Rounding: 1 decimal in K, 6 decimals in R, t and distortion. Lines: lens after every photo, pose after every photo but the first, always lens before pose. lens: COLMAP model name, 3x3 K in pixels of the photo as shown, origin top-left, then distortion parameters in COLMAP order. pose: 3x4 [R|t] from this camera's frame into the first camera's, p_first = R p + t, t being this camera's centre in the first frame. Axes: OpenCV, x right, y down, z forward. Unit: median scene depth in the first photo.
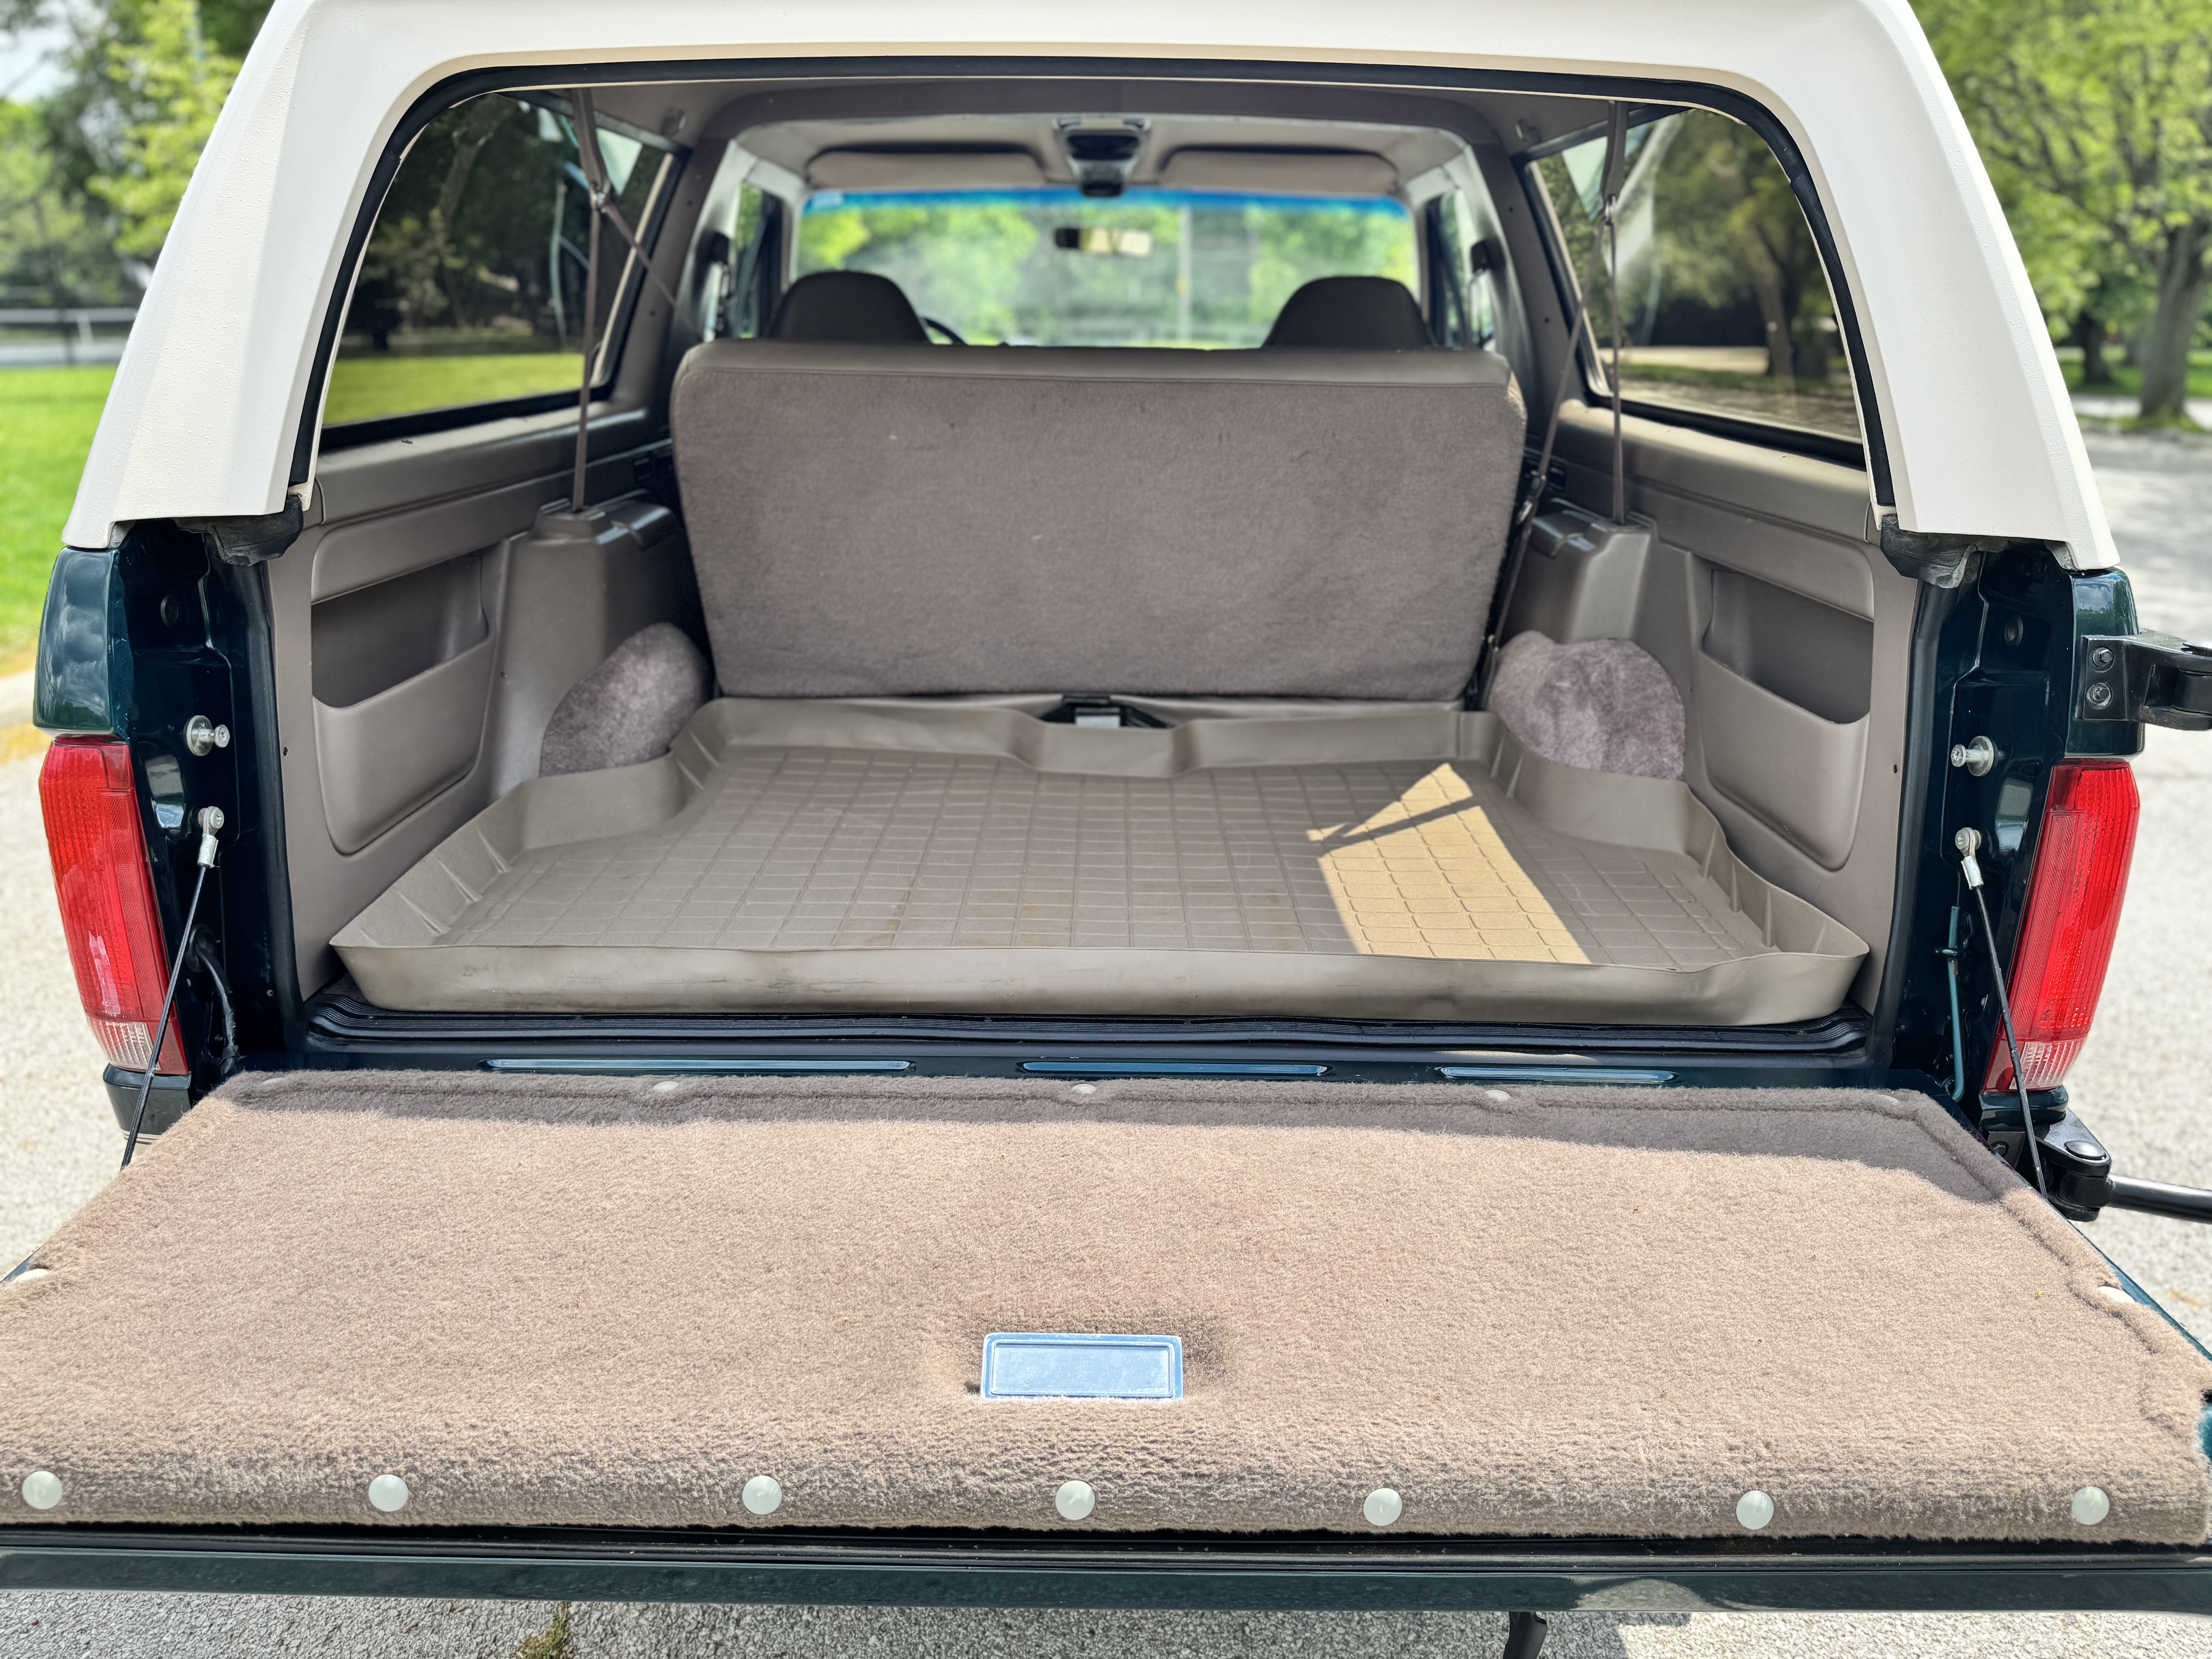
lens RADIAL K [[1488.0, 0, 1099.0], [0, 1488.0, 863.1], [0, 0, 1]] dist [0.026964, -0.043313]
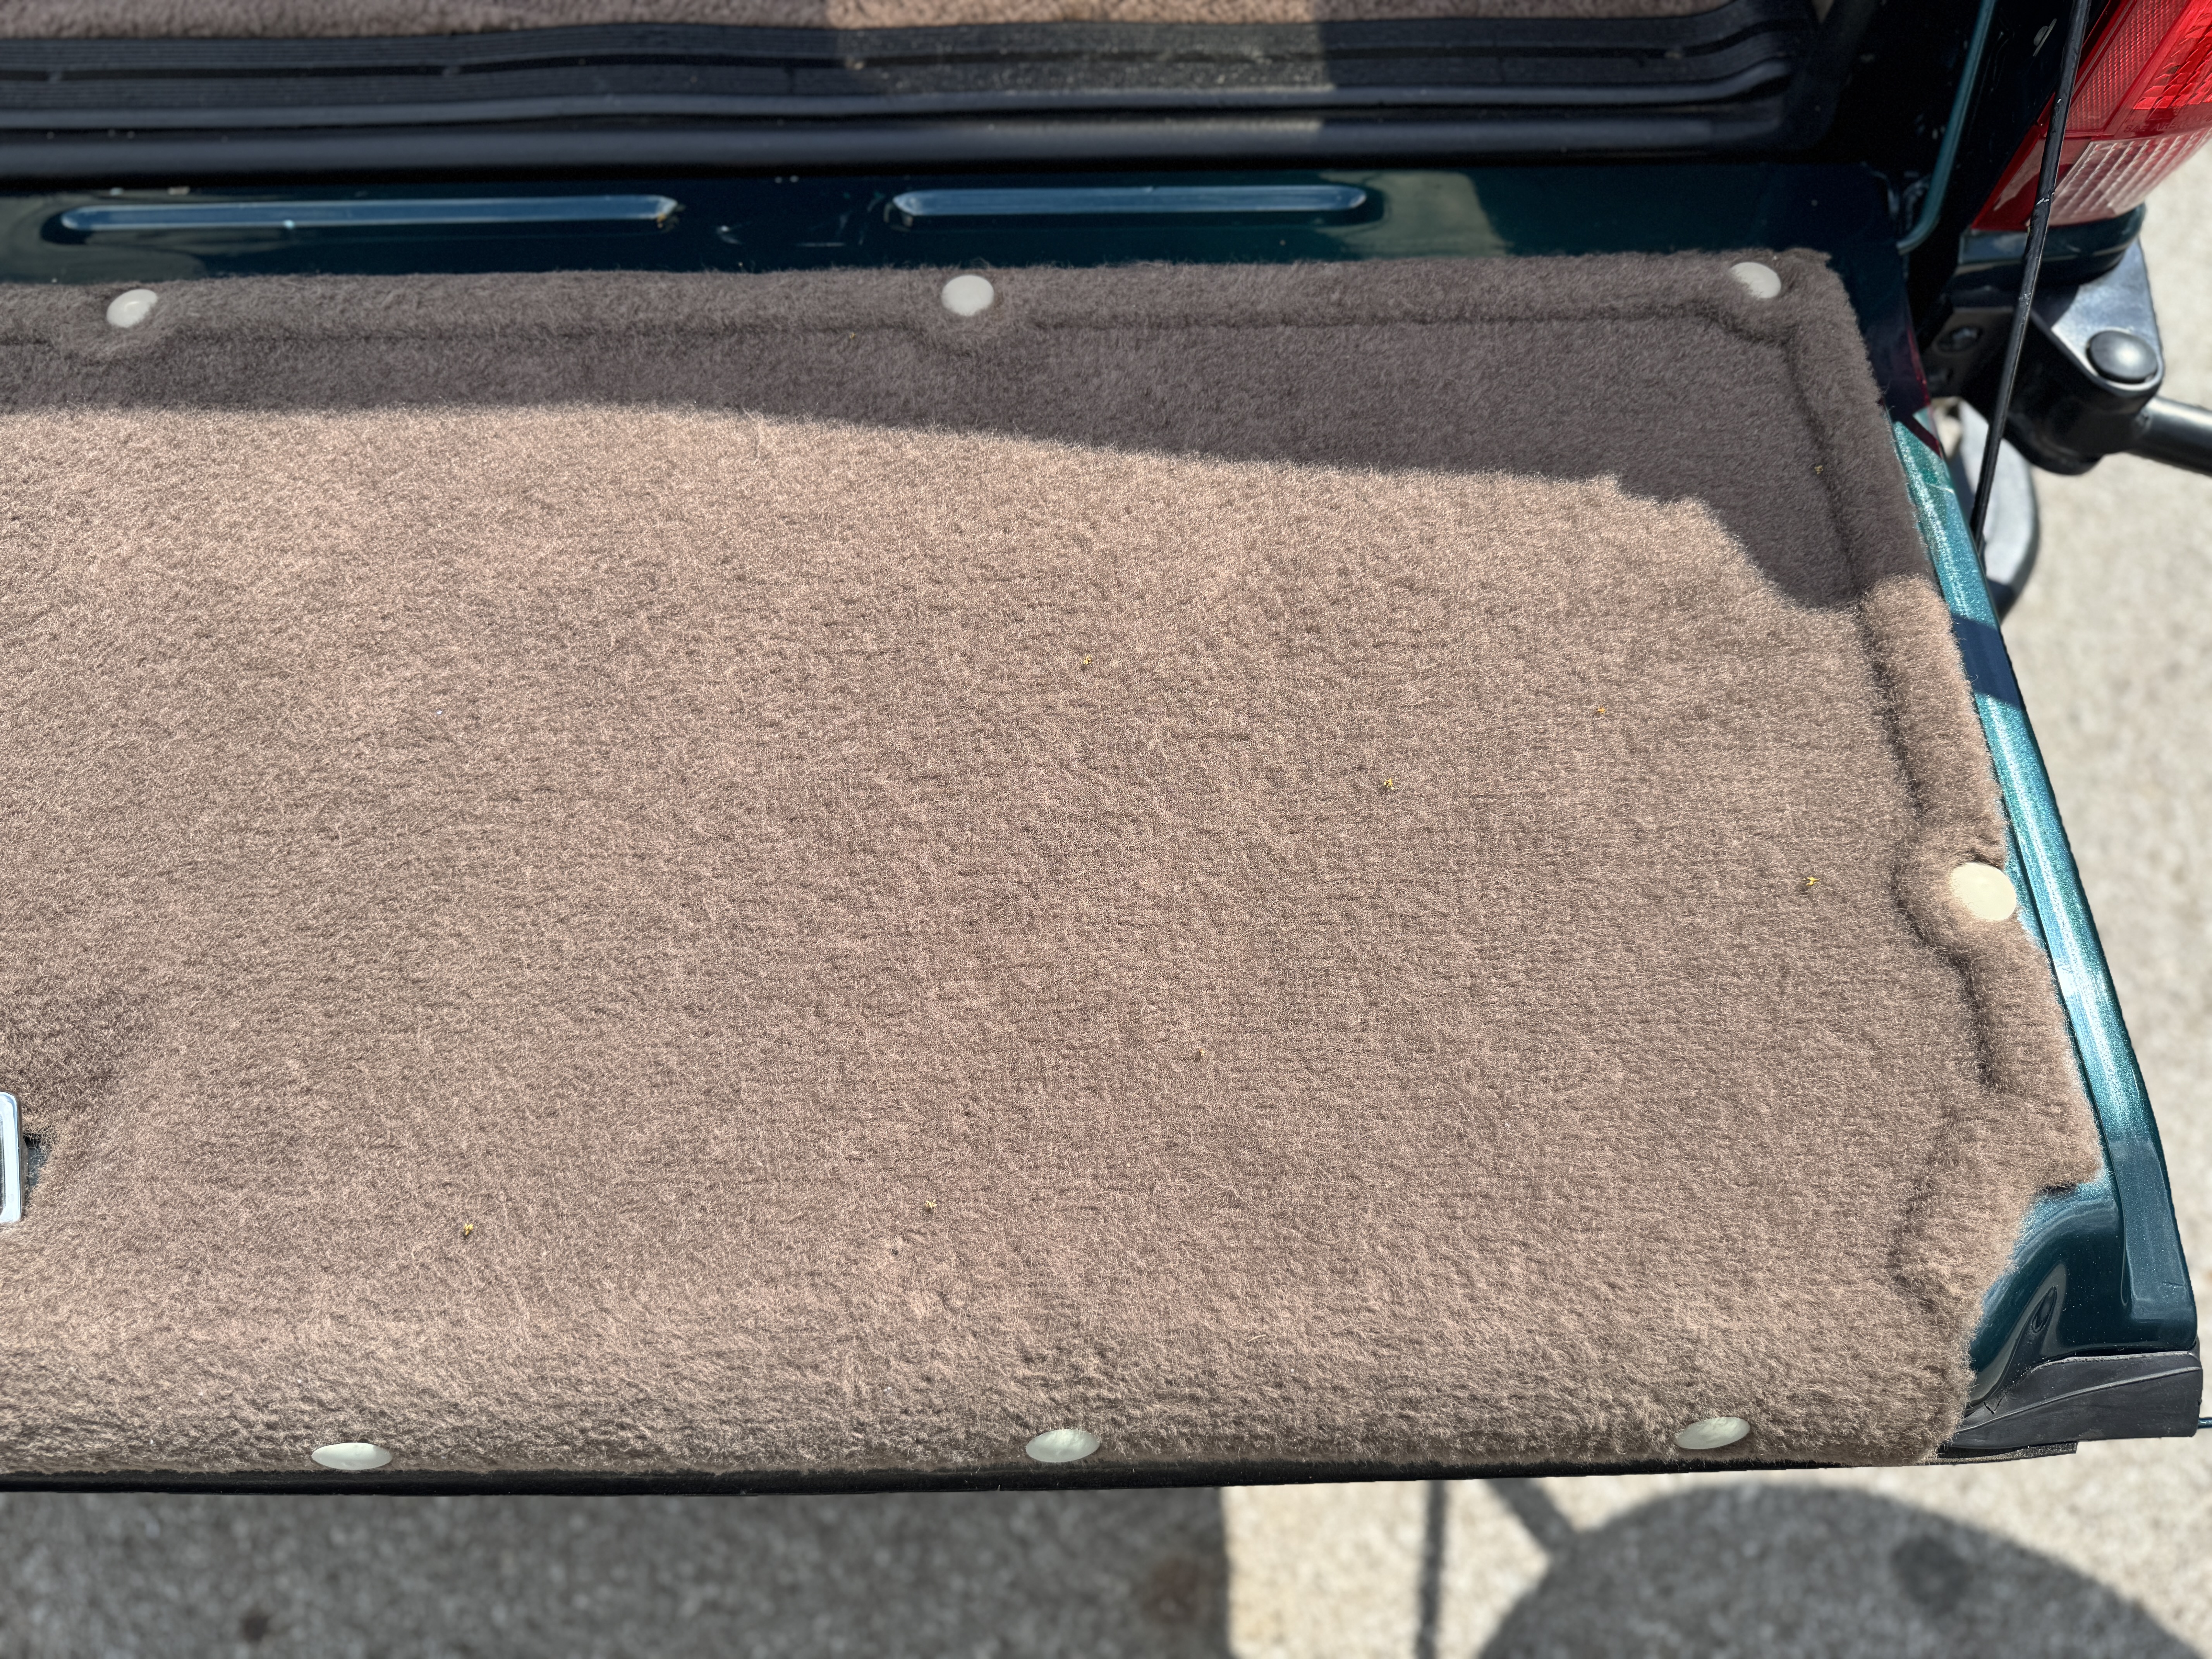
lens RADIAL K [[1488.0, 0, 1119.9], [0, 1488.0, 758.6], [0, 0, 1]] dist [0.026964, -0.043313]
pose [[0.999594, -0.022089, -0.018007, 0.294769], [0.028415, 0.724073, 0.689138, -0.064287], [-0.002184, -0.689370, 0.724407, 0.488286]]
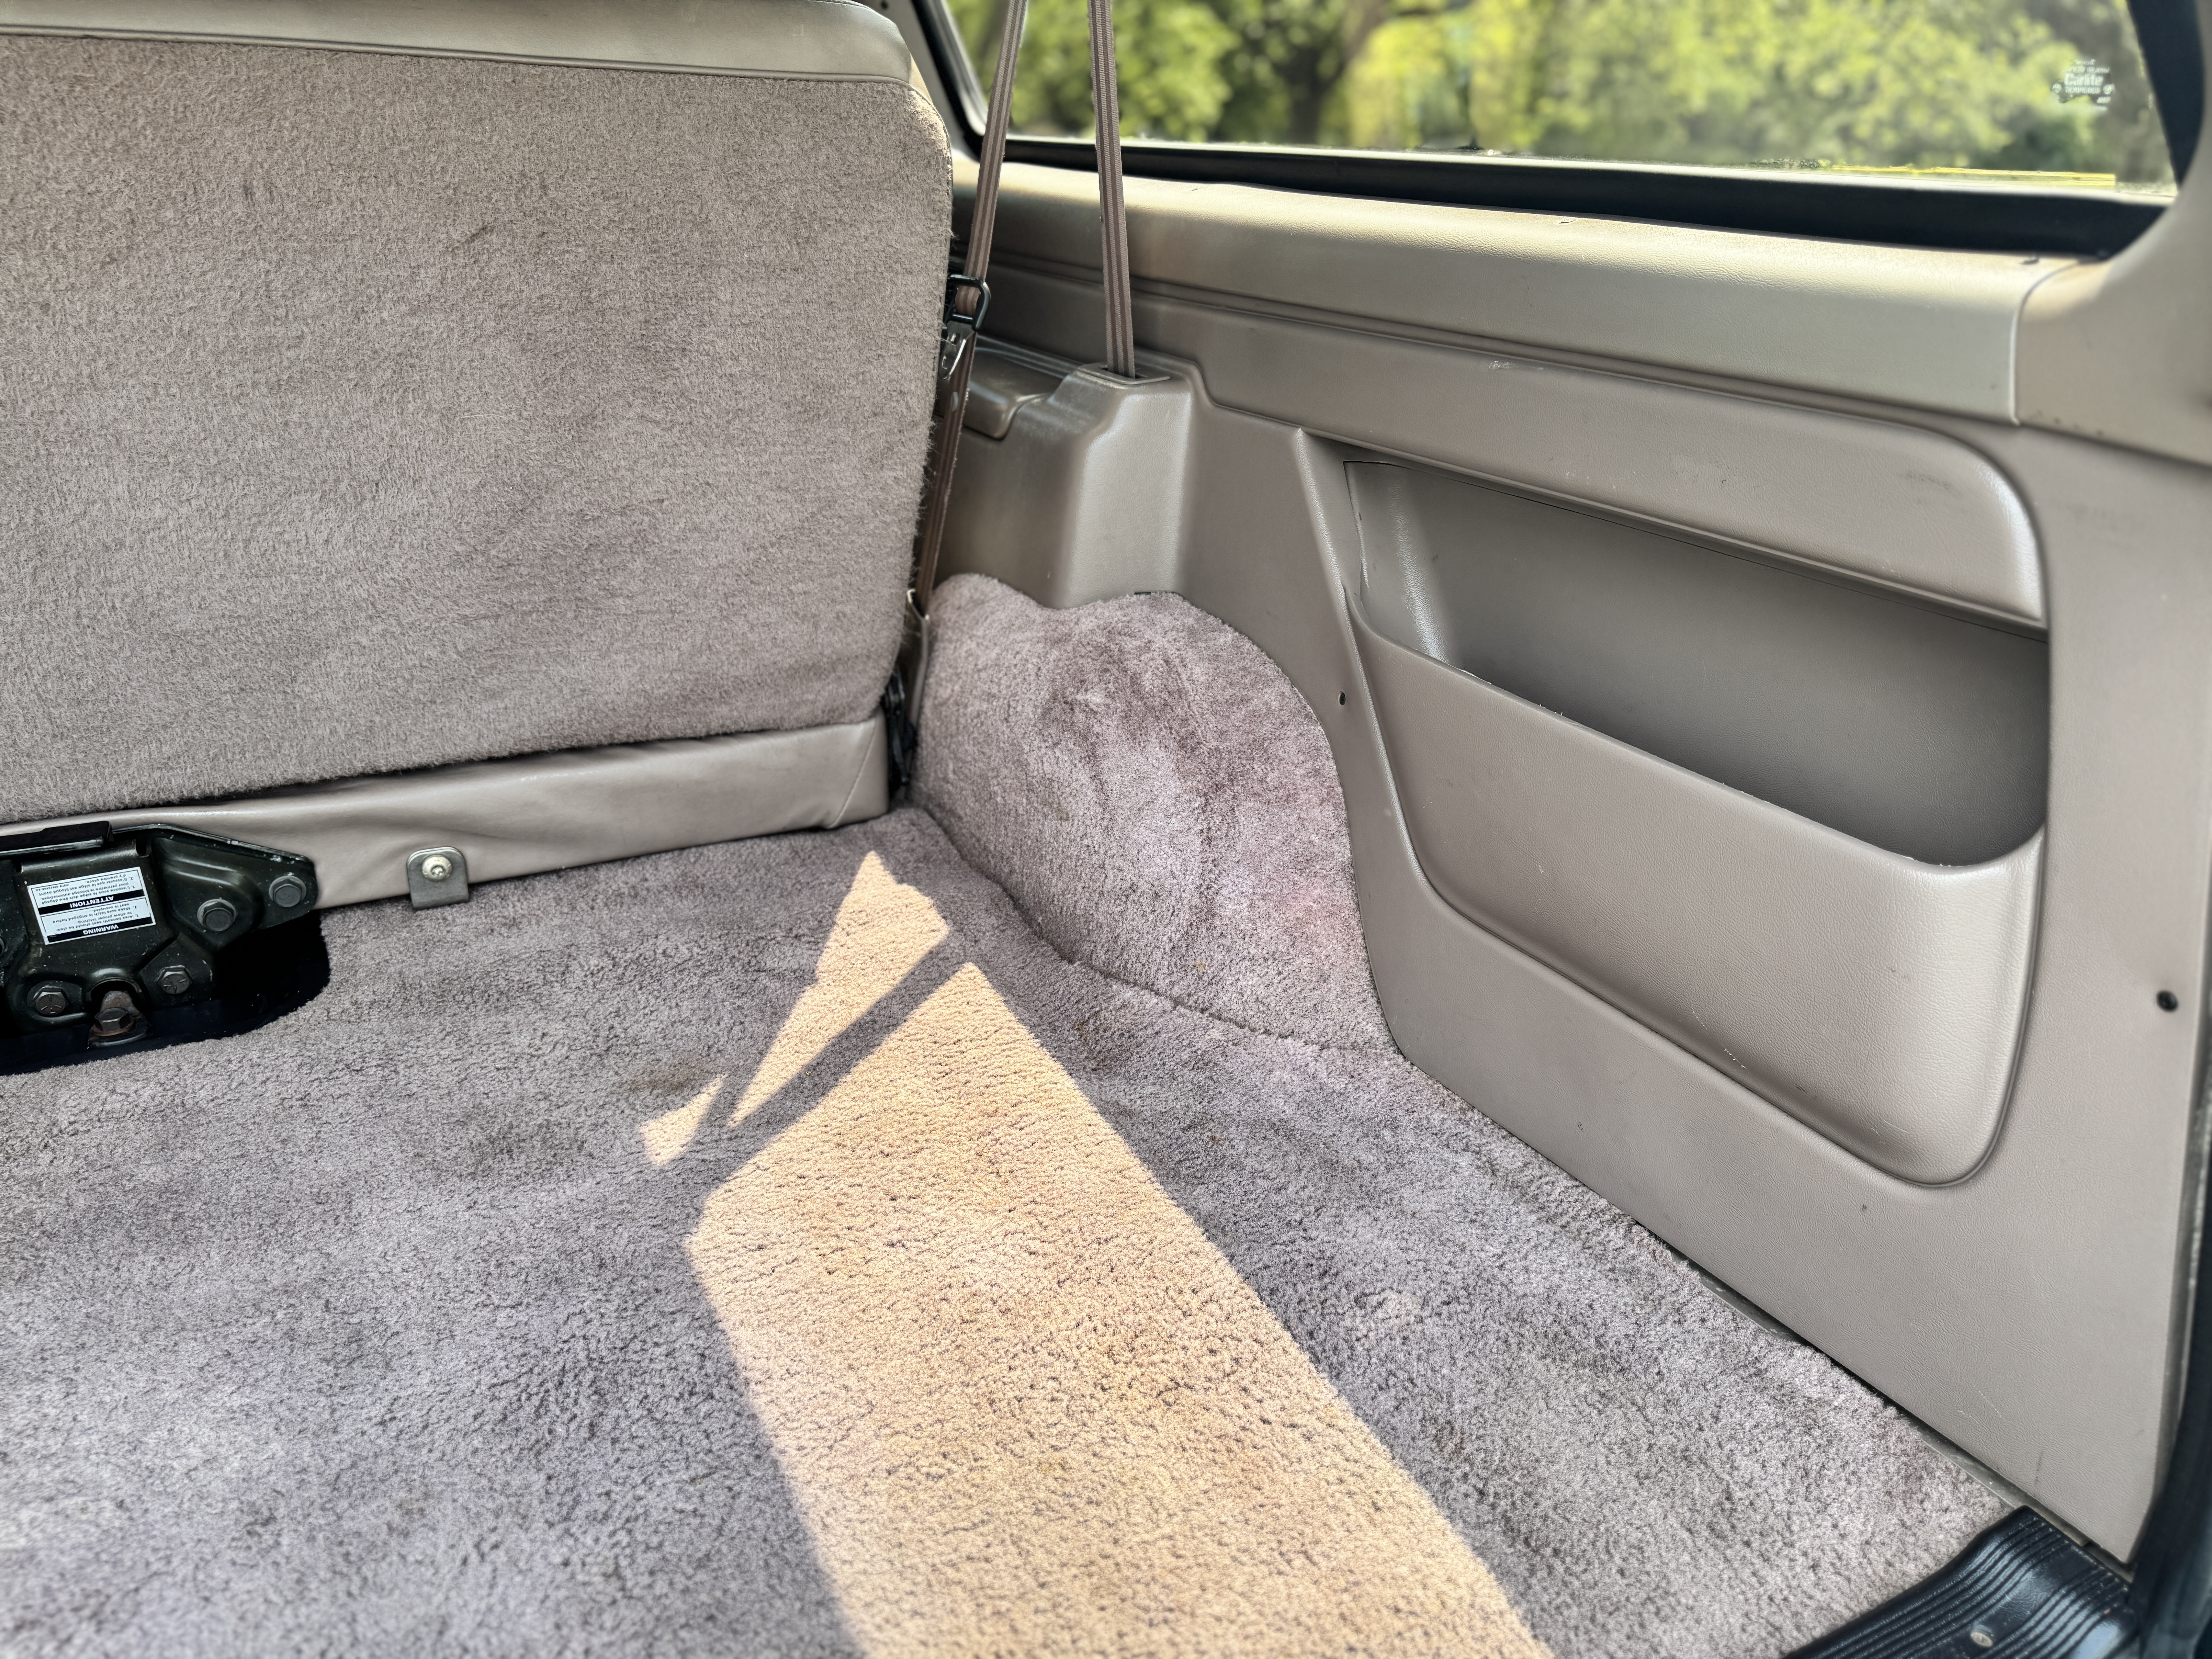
lens RADIAL K [[1488.0, 0, 1079.2], [0, 1488.0, 851.7], [0, 0, 1]] dist [0.026964, -0.043313]
pose [[0.885583, -0.175814, 0.429921, 0.107469], [0.132784, 0.982794, 0.128389, -0.190256], [-0.445097, -0.056612, 0.893691, 0.761633]]
